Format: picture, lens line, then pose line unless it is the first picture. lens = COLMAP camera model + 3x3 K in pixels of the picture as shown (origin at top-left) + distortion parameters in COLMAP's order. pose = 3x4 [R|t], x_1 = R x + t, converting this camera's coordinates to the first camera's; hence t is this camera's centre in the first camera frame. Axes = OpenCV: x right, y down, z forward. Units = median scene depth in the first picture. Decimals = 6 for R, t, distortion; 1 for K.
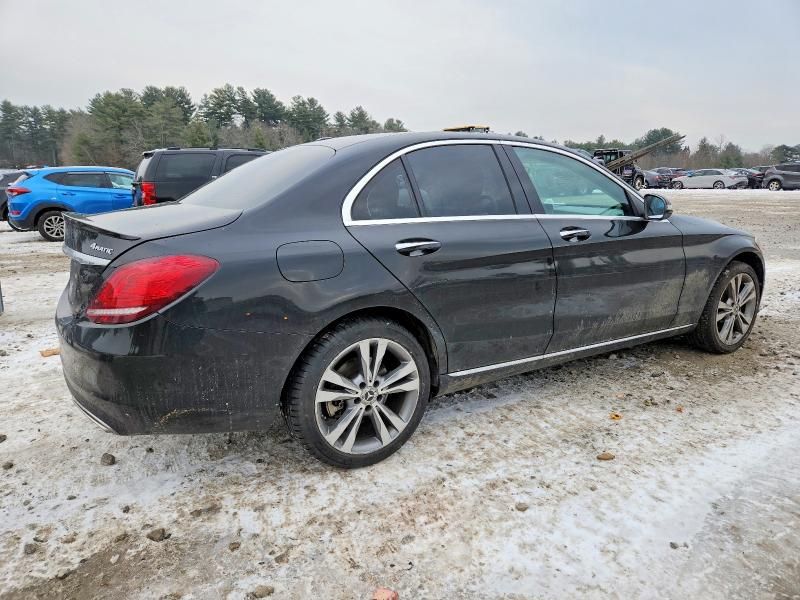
lens RADIAL K [[594.1, 0, 400.0], [0, 594.1, 300.0], [0, 0, 1]] dist [0.008696, -0.002840]
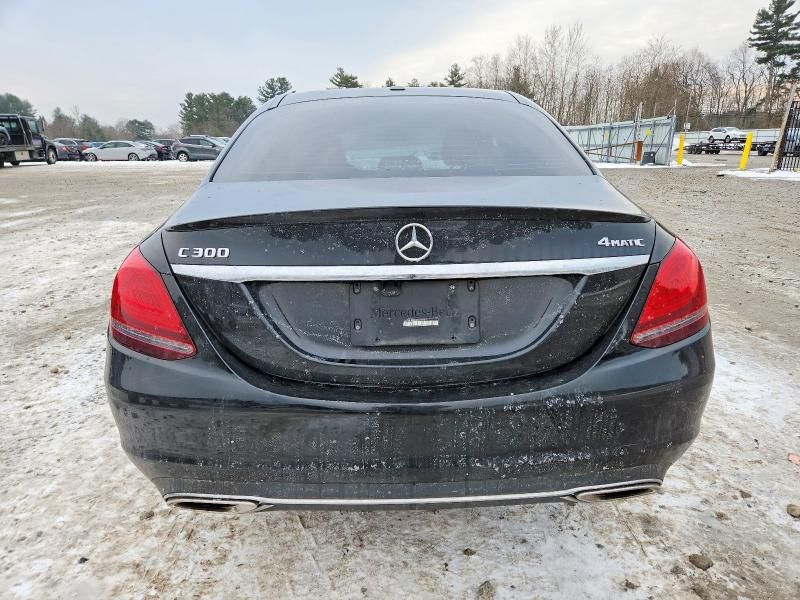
lens RADIAL K [[588.3, 0, 400.0], [0, 588.3, 300.0], [0, 0, 1]] dist [-0.000653, -0.009189]
pose [[0.439083, -0.214277, 0.872520, -0.205856], [0.174371, 0.973002, 0.151204, -0.028442], [-0.881363, 0.085751, 0.464592, 0.157619]]
